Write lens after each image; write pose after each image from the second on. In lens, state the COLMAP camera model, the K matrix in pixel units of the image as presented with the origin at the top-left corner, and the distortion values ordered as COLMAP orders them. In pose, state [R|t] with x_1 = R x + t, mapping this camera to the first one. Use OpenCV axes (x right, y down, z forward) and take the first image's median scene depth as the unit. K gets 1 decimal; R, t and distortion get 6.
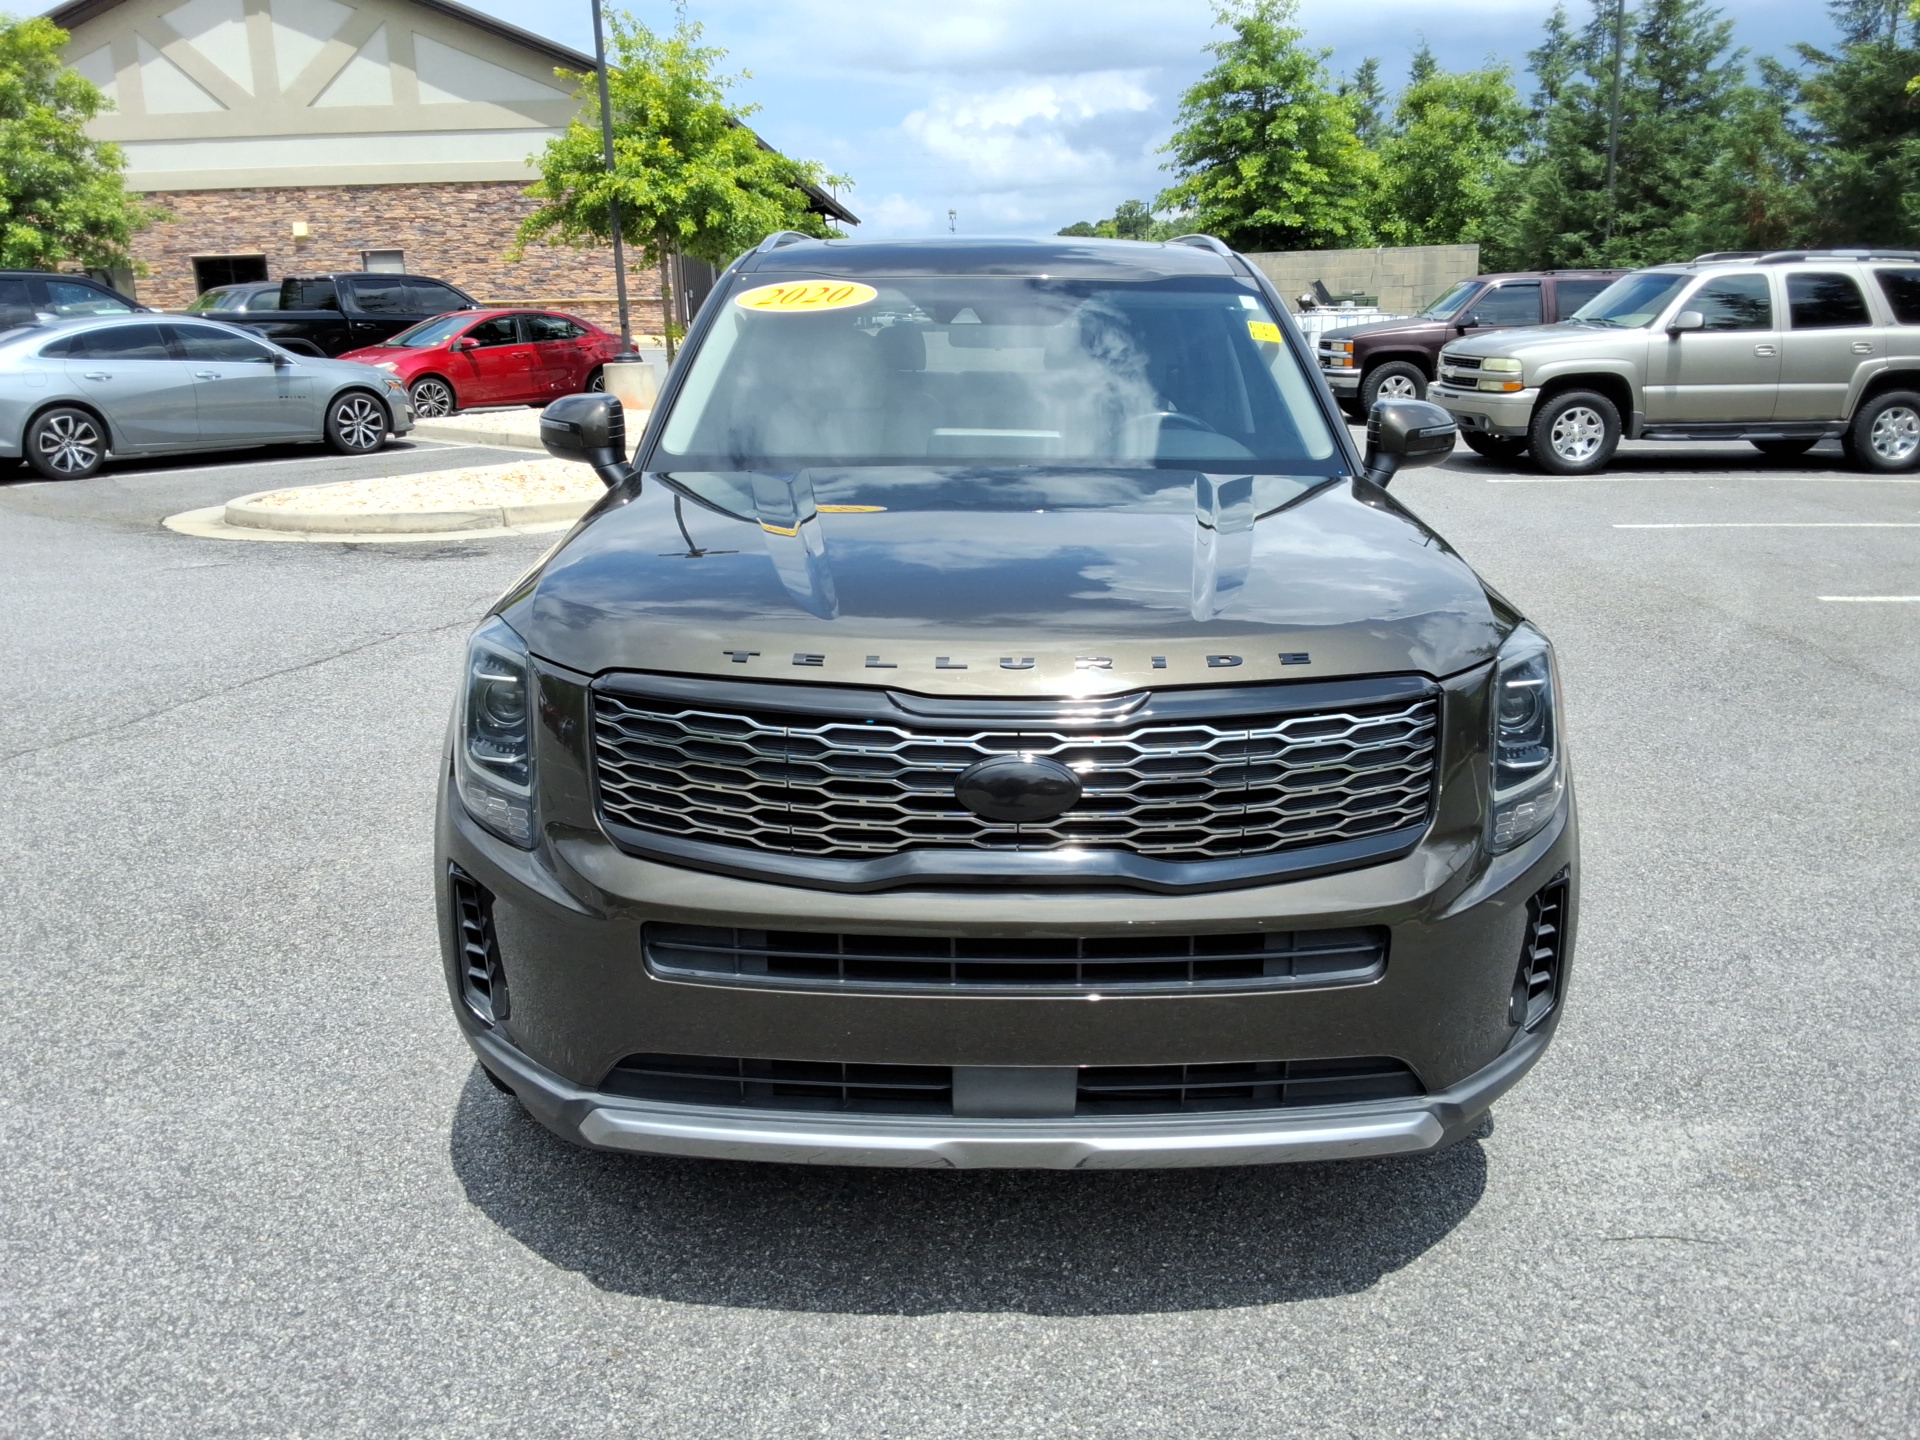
lens RADIAL K [[1576.8, 0, 964.0], [0, 1576.8, 695.4], [0, 0, 1]] dist [0.123611, -0.206089]
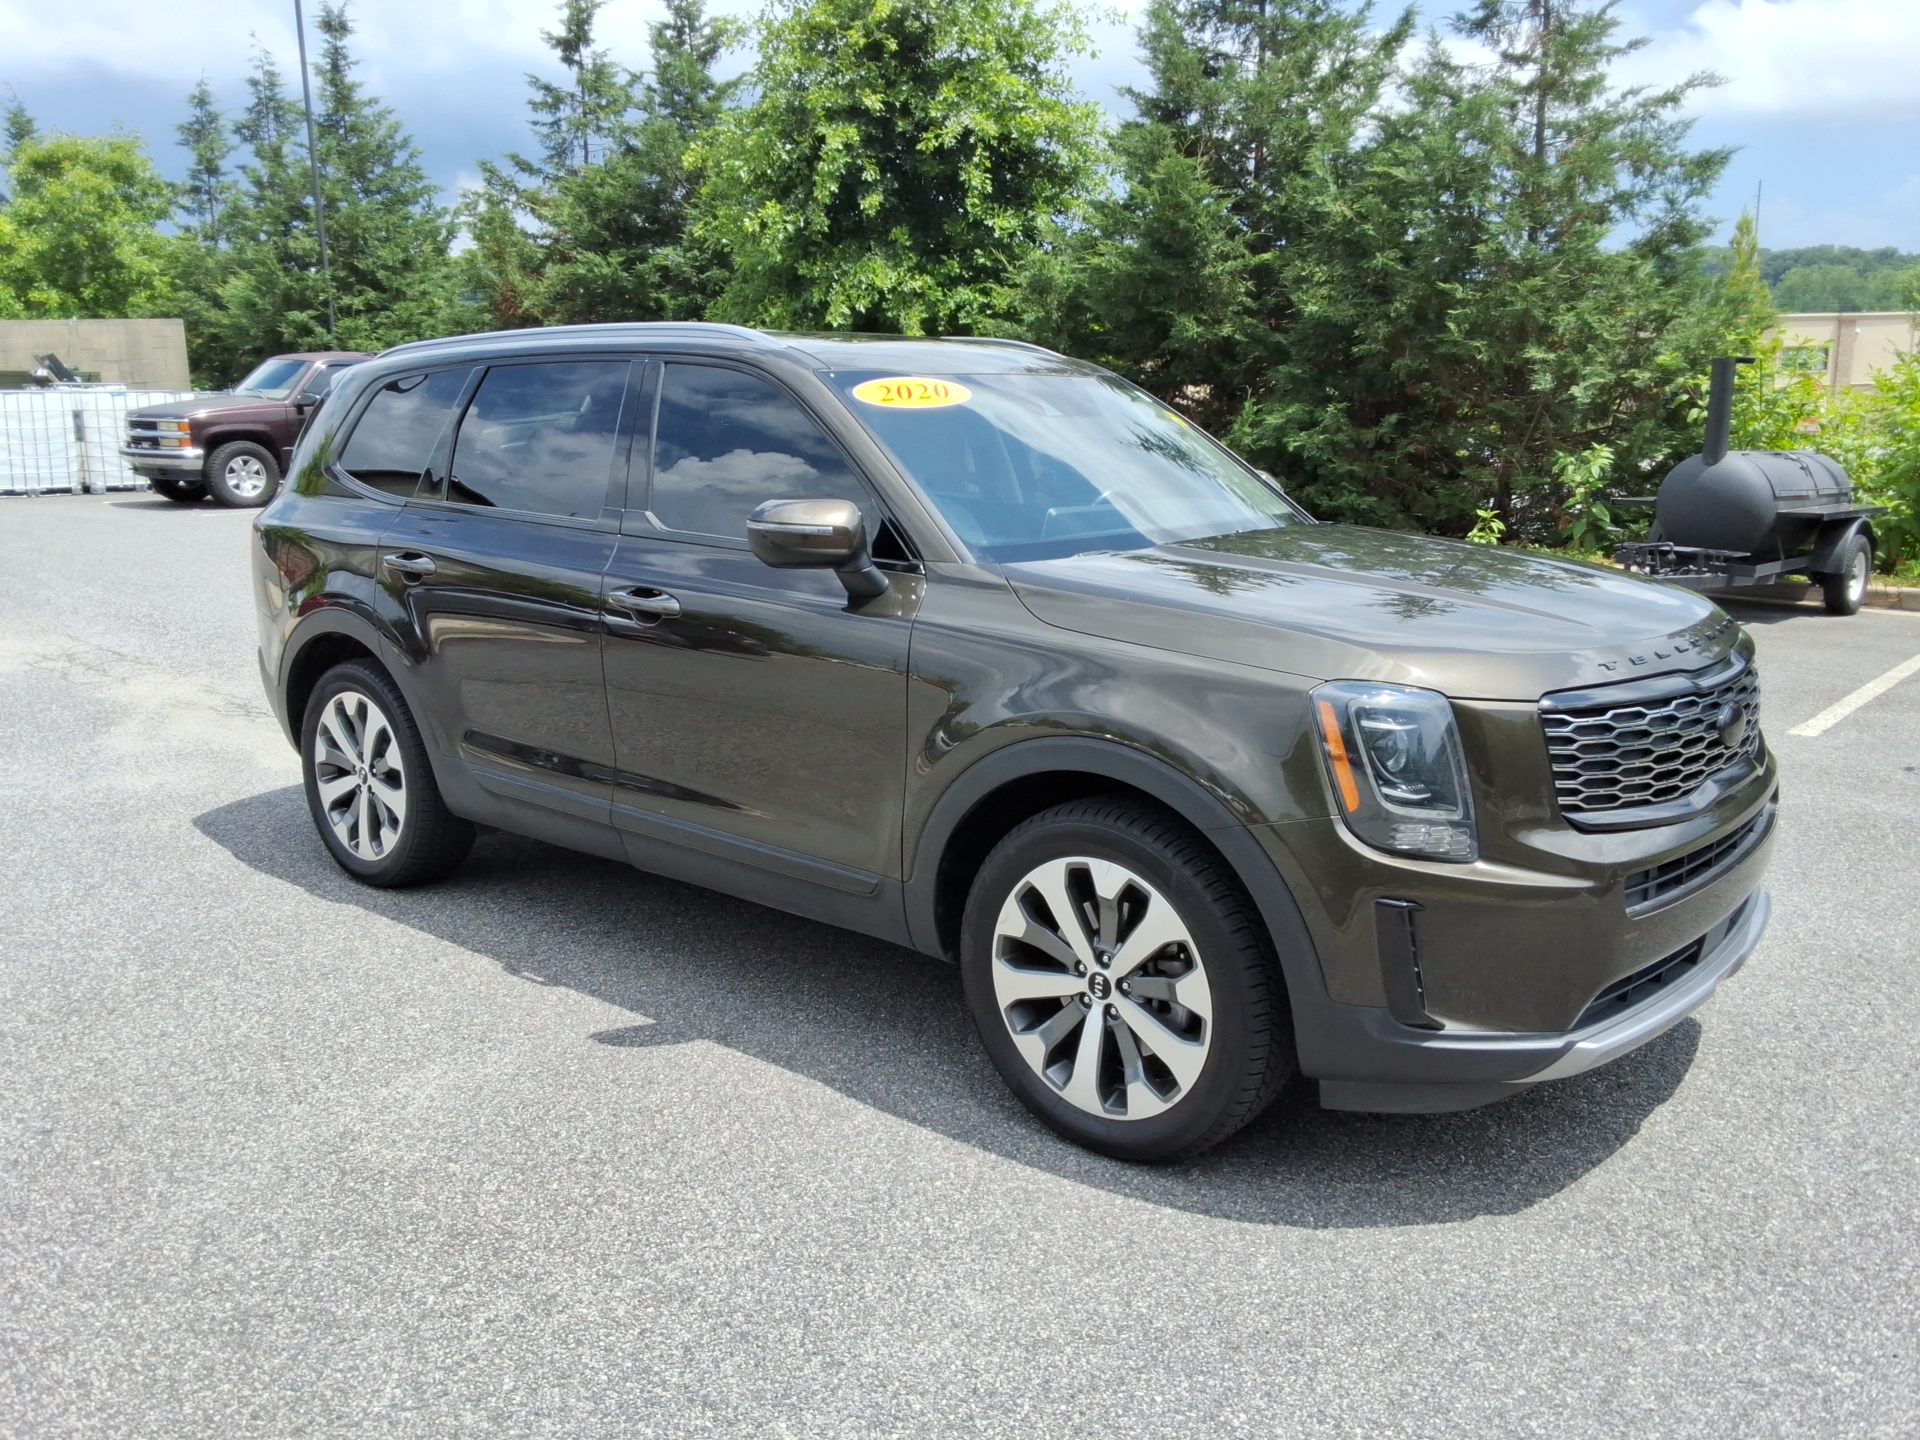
lens RADIAL K [[1576.8, 0, 964.0], [0, 1576.8, 695.4], [0, 0, 1]] dist [0.123611, -0.206089]
pose [[0.635564, -0.148573, 0.757618, -0.158564], [0.181686, 0.982532, 0.040264, -0.016343], [-0.750366, 0.112059, 0.651455, 0.055954]]
